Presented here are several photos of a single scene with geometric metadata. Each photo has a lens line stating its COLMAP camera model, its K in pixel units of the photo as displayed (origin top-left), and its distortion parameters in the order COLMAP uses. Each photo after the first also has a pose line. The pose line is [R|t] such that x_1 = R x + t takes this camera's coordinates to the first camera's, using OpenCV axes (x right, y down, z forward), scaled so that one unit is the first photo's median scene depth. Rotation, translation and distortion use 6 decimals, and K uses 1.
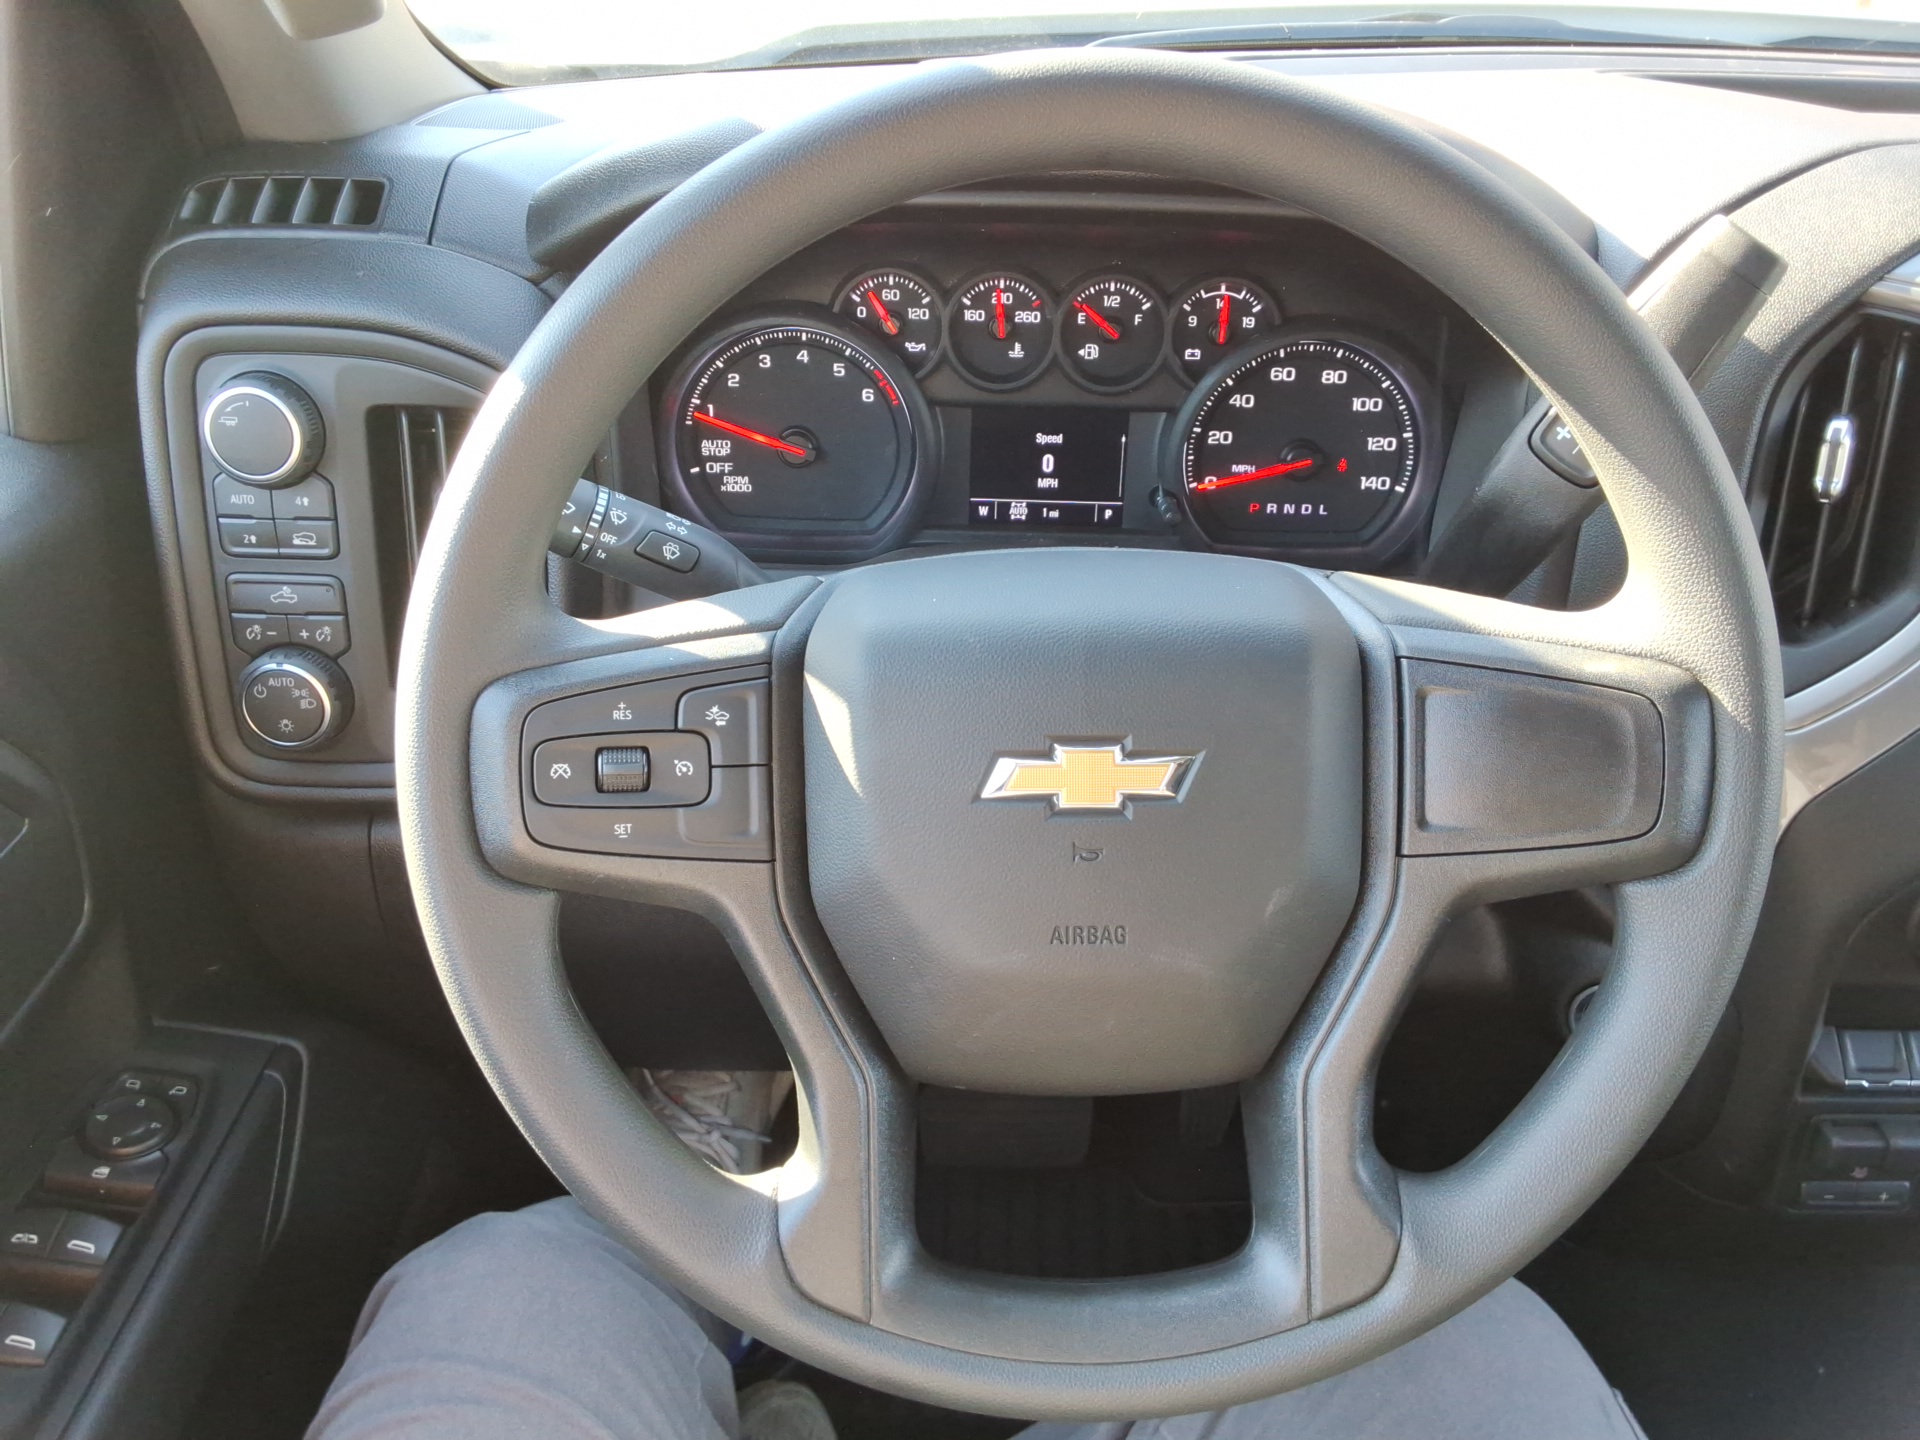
lens RADIAL K [[1554.4, 0, 973.0], [0, 1554.4, 715.4], [0, 0, 1]] dist [0.128385, -0.207123]
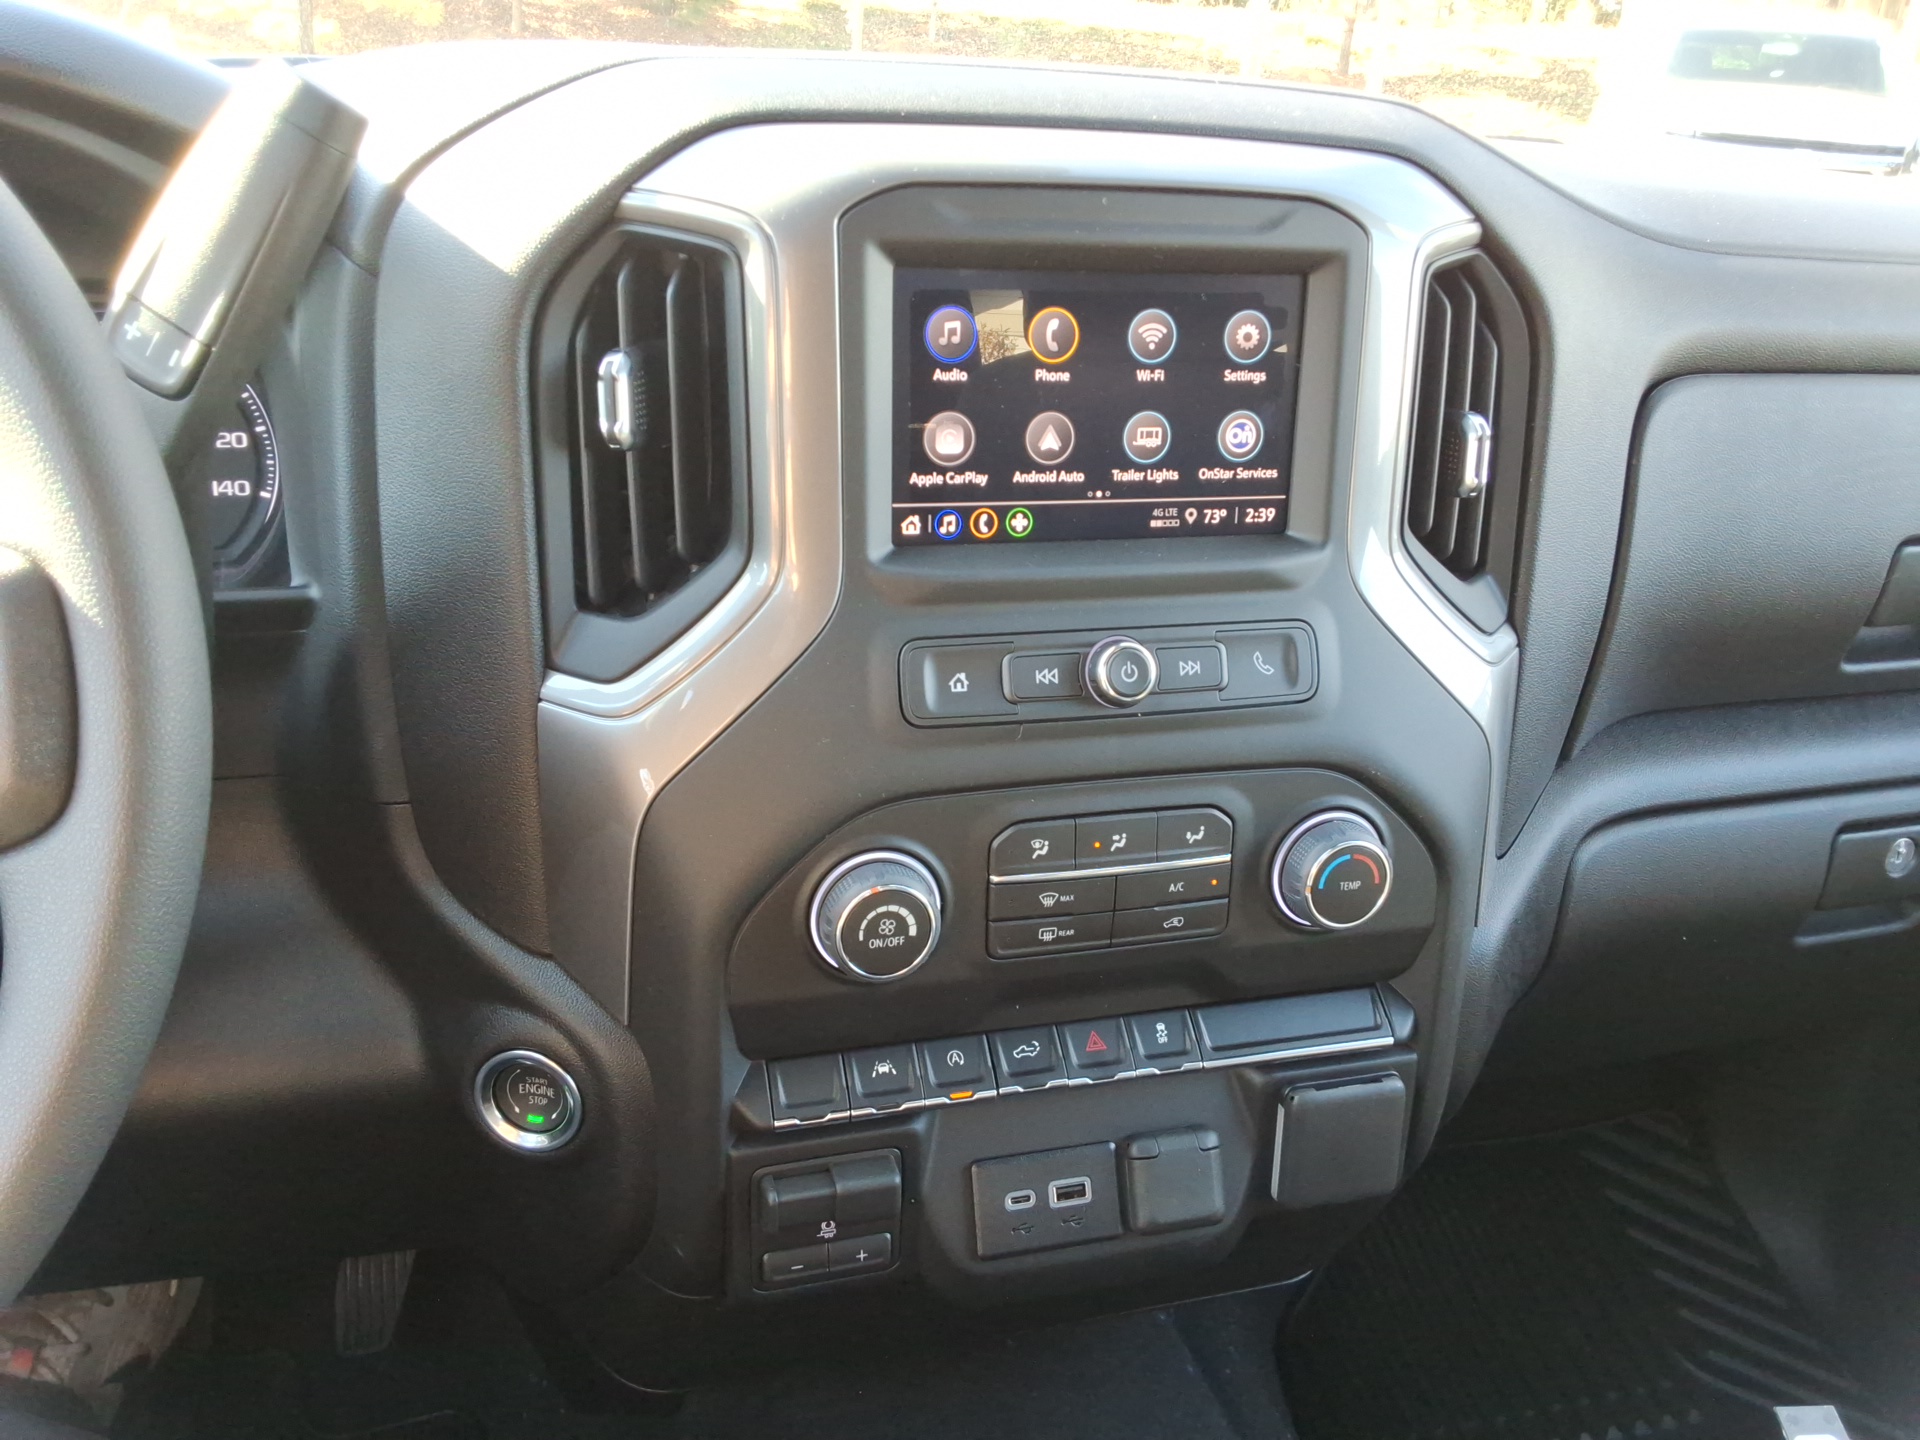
lens RADIAL K [[1554.4, 0, 973.0], [0, 1554.4, 715.4], [0, 0, 1]] dist [0.128385, -0.207123]
pose [[0.953678, -0.082171, 0.289390, 0.399007], [0.115055, 0.988465, -0.098489, 0.101726], [-0.277959, 0.127223, 0.952131, 0.123580]]
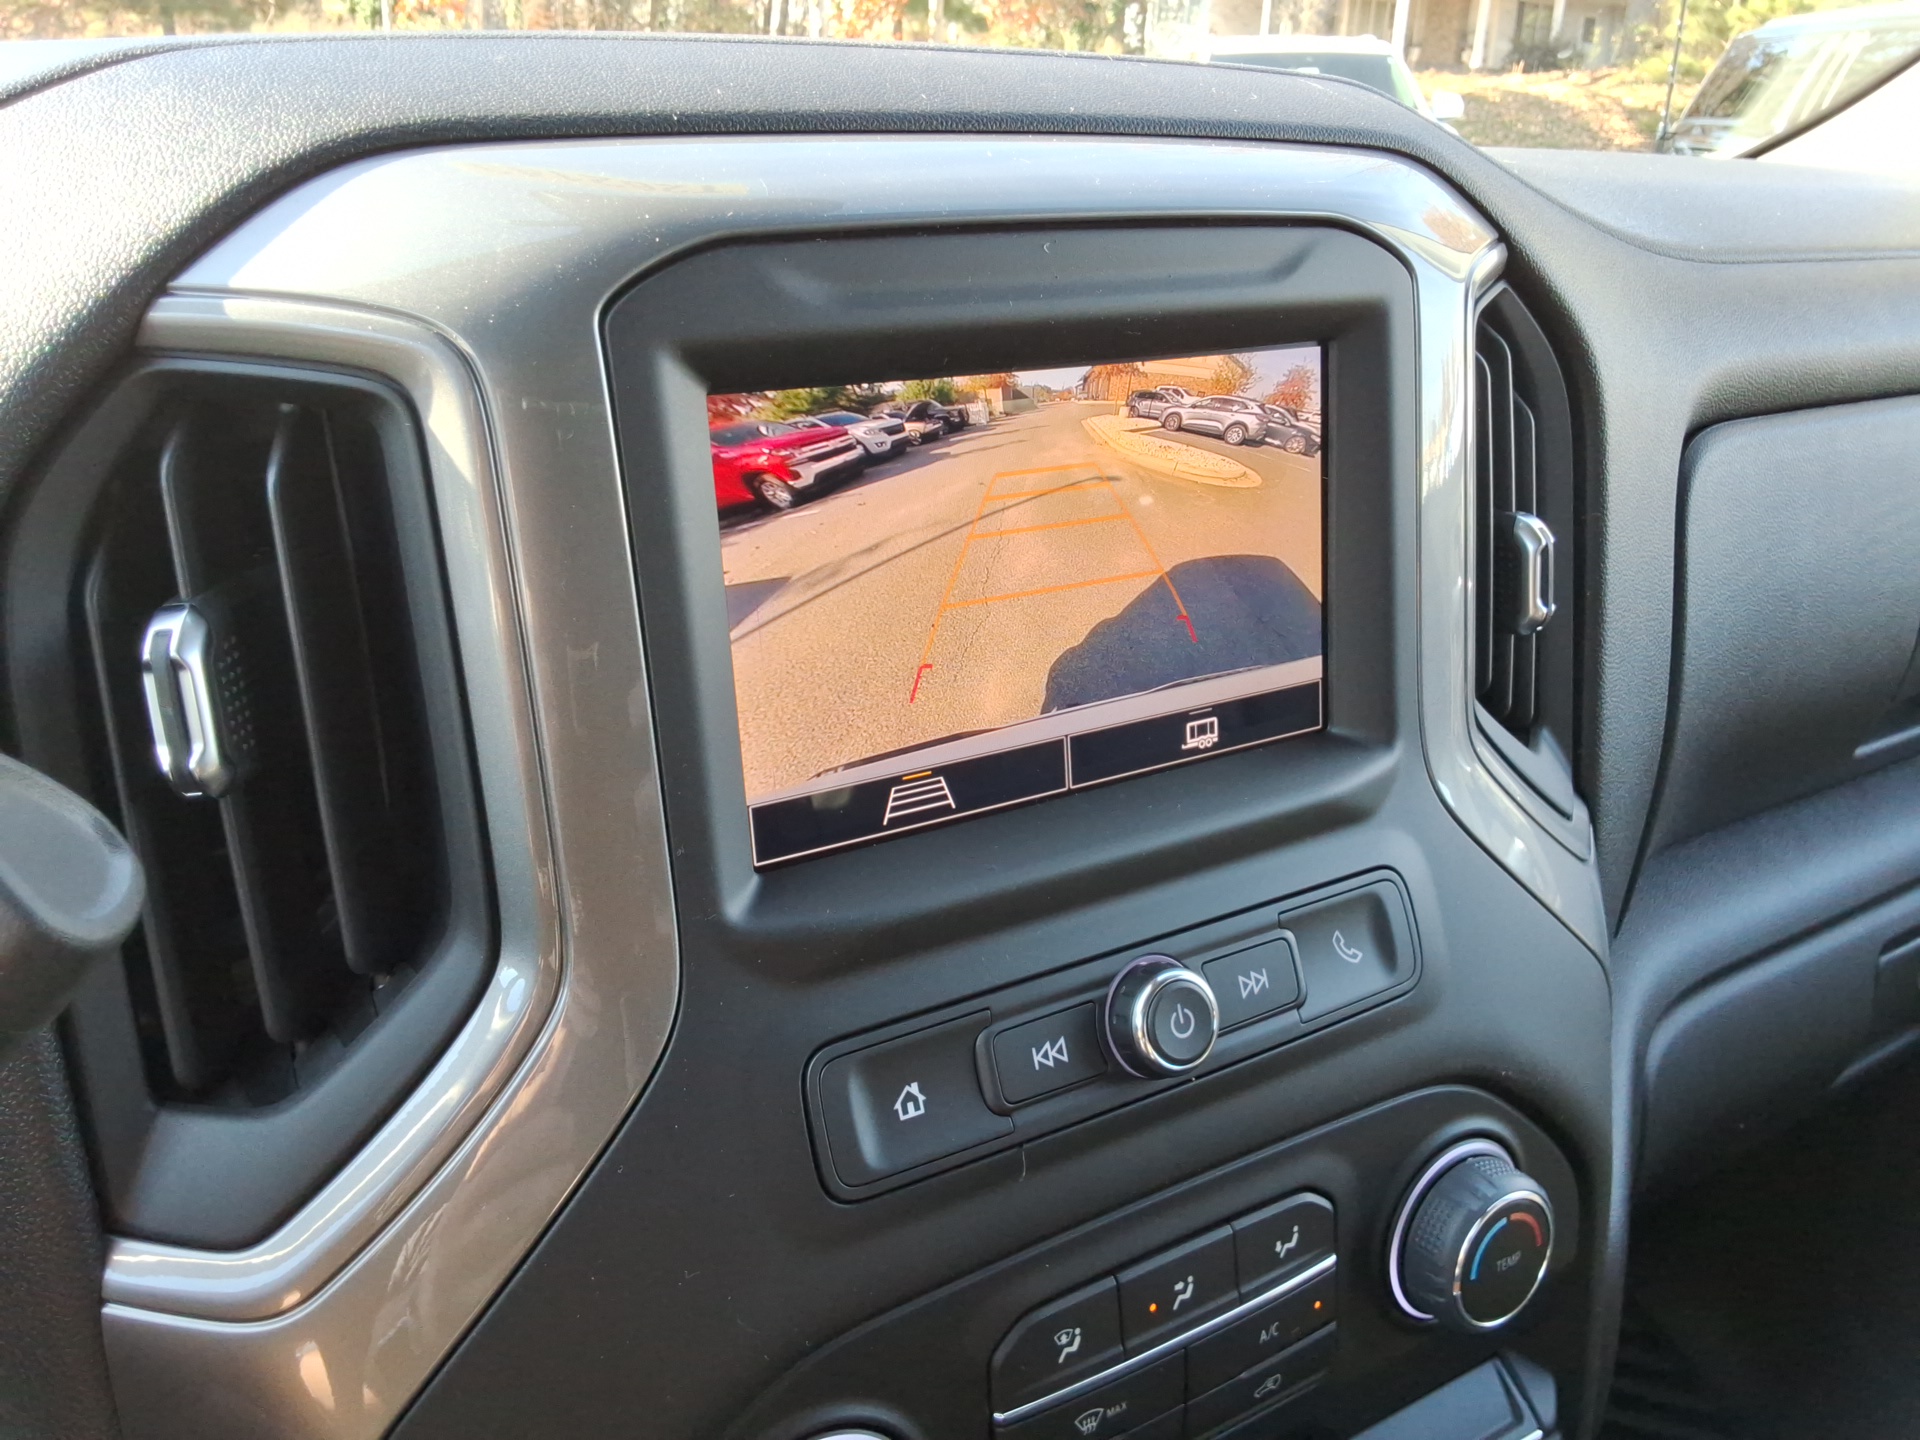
lens RADIAL K [[1580.2, 0, 985.6], [0, 1580.2, 705.5], [0, 0, 1]] dist [0.098030, -0.140733]
pose [[0.842998, -0.194721, 0.501437, 0.434352], [0.272784, 0.958178, -0.086511, -0.053049], [-0.463620, 0.209713, 0.860858, 0.444537]]
